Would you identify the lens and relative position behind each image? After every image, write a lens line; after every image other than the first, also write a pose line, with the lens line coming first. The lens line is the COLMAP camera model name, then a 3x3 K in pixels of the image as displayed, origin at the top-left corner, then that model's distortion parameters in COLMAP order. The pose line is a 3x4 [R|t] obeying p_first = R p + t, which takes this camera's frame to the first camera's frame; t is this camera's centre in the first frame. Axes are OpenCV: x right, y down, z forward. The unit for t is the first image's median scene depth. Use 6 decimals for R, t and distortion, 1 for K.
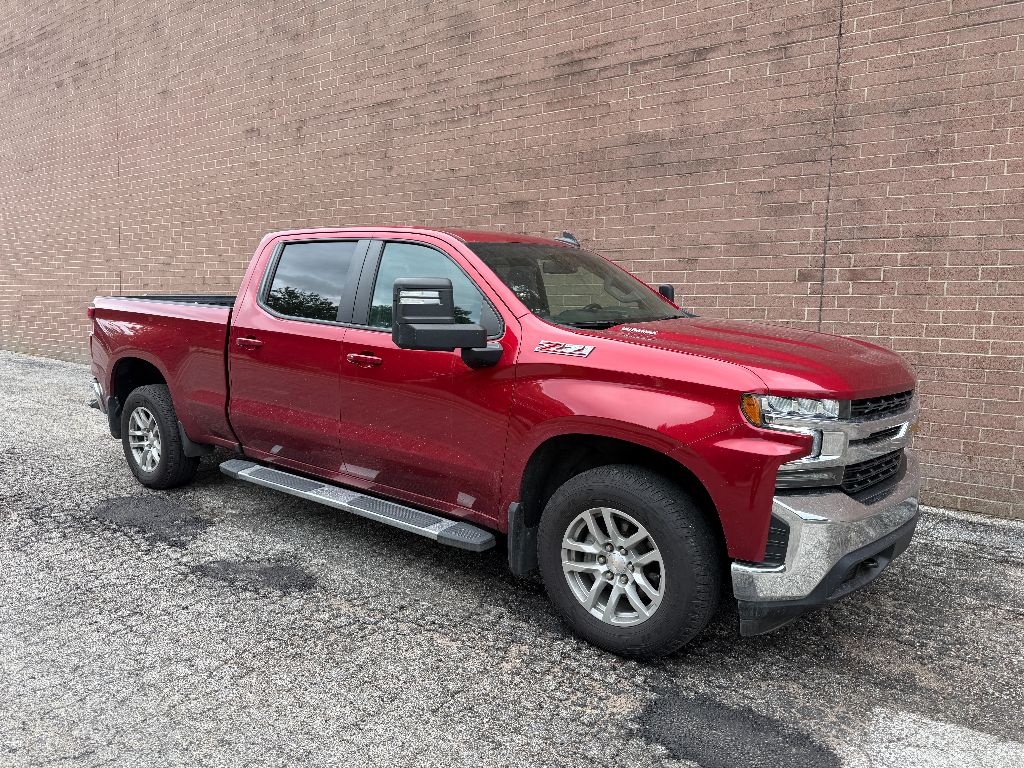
lens RADIAL K [[719.5, 0, 504.2], [0, 719.5, 387.6], [0, 0, 1]] dist [0.037740, -0.052229]
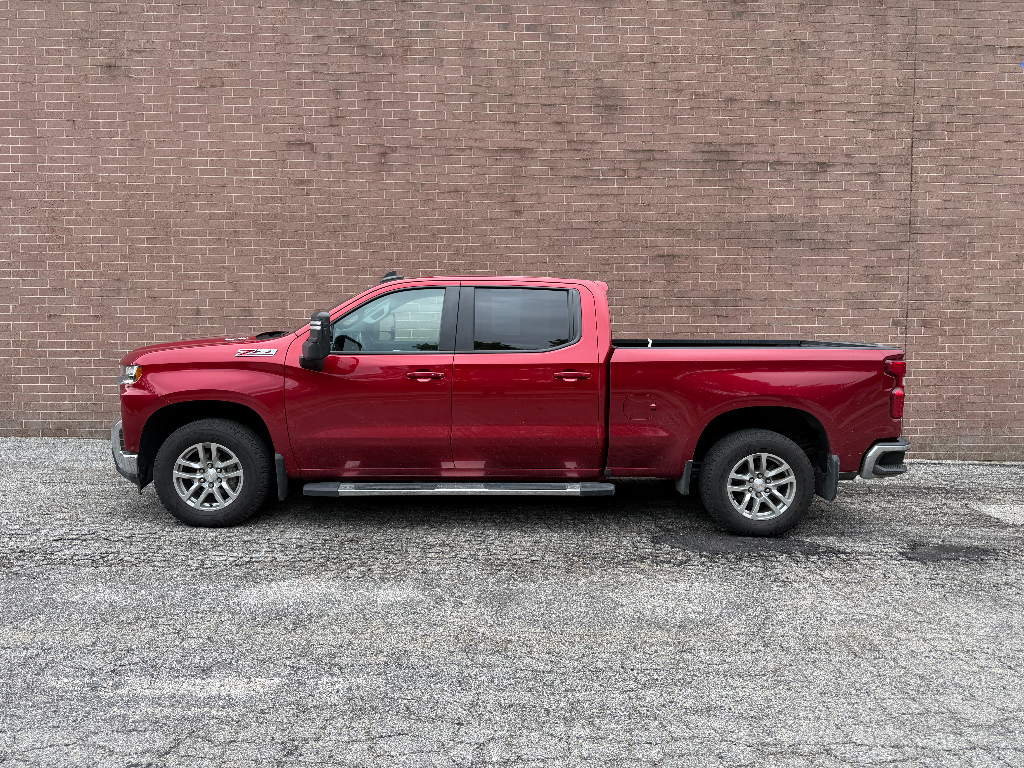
lens RADIAL K [[734.1, 0, 502.0], [0, 734.1, 388.9], [0, 0, 1]] dist [0.057852, -0.076140]
pose [[0.786435, -0.043820, 0.616116, -1.121691], [0.070876, 0.997294, -0.019539, -0.042360], [-0.613593, 0.059034, 0.787413, 0.264415]]
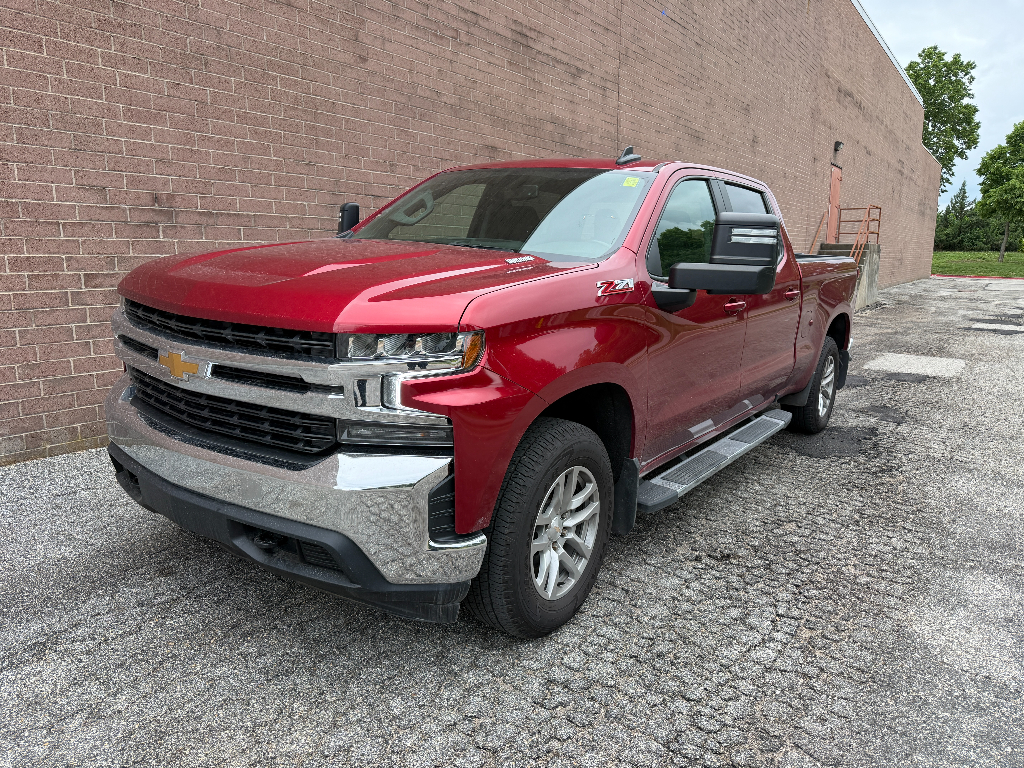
lens RADIAL K [[728.2, 0, 512.0], [0, 728.2, 384.0], [0, 0, 1]] dist [0.030099, -0.046347]
pose [[-0.022609, -0.199966, 0.979542, -1.267338], [0.098445, 0.974585, 0.201226, -0.158414], [-0.994886, 0.100980, -0.002349, 1.183647]]
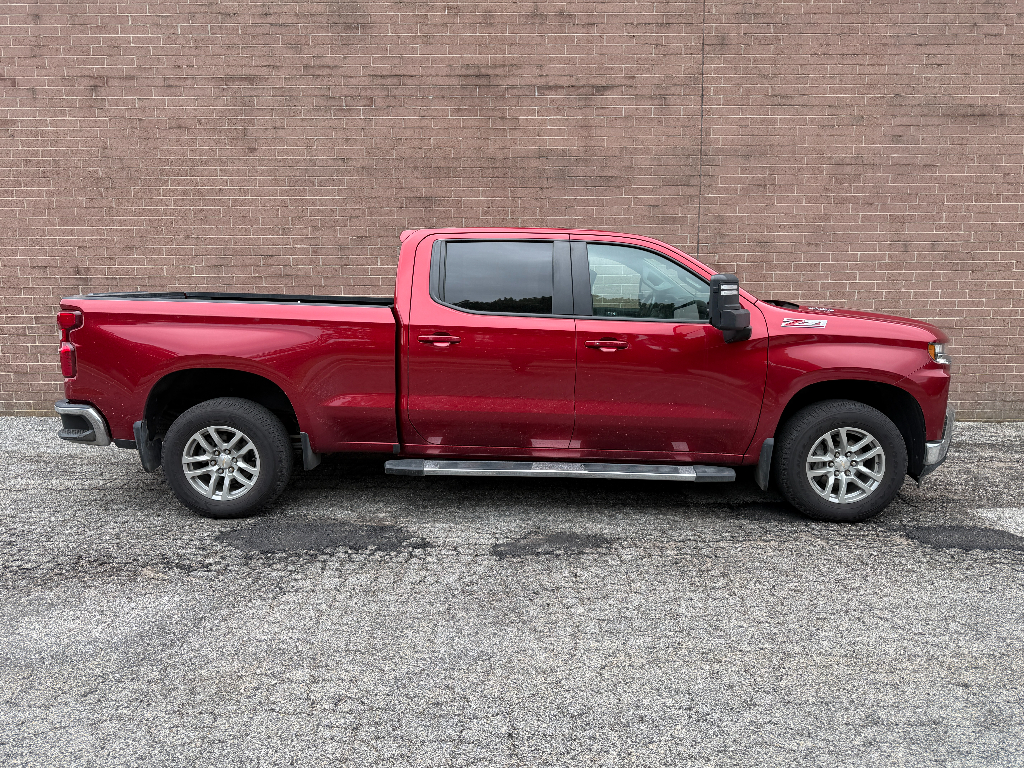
lens RADIAL K [[734.1, 0, 502.0], [0, 734.1, 388.9], [0, 0, 1]] dist [0.057852, -0.076140]
pose [[0.800202, -0.097685, 0.591721, -0.653780], [0.088425, 0.995080, 0.044694, -0.022268], [-0.593176, 0.016558, 0.804903, 0.084719]]
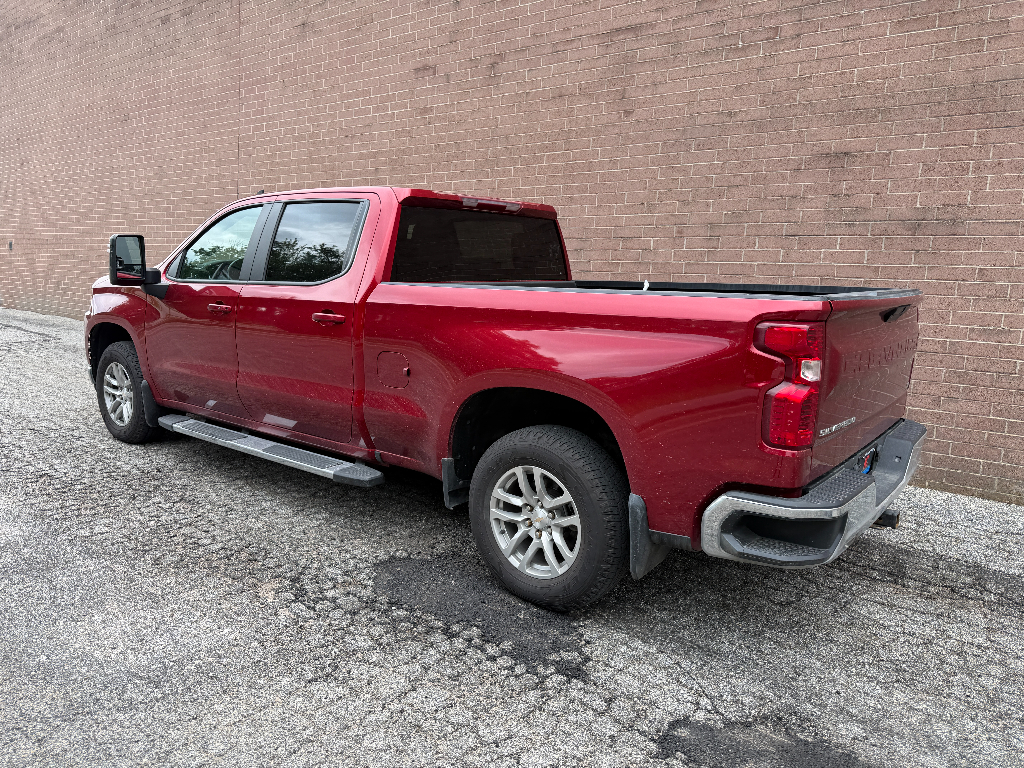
lens RADIAL K [[719.5, 0, 504.2], [0, 719.5, 387.6], [0, 0, 1]] dist [0.037740, -0.052229]
pose [[0.999056, 0.031964, -0.029404, -0.348275], [-0.031053, 0.999040, 0.030913, -0.032722], [0.030364, -0.029971, 0.999089, 0.265177]]
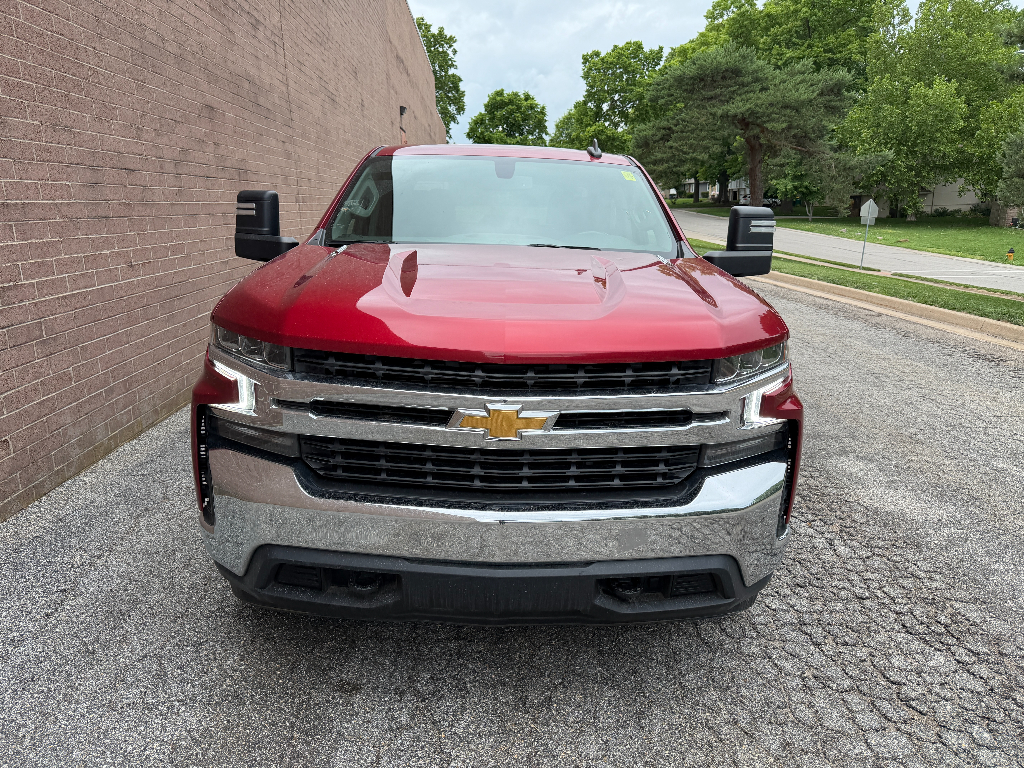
lens RADIAL K [[714.7, 0, 513.9], [0, 714.7, 396.3], [0, 0, 1]] dist [0.033093, -0.041600]
pose [[-0.620222, -0.211413, 0.755400, -1.113698], [0.091356, 0.936976, 0.337238, -0.223951], [-0.779089, 0.278173, -0.561819, 1.530822]]
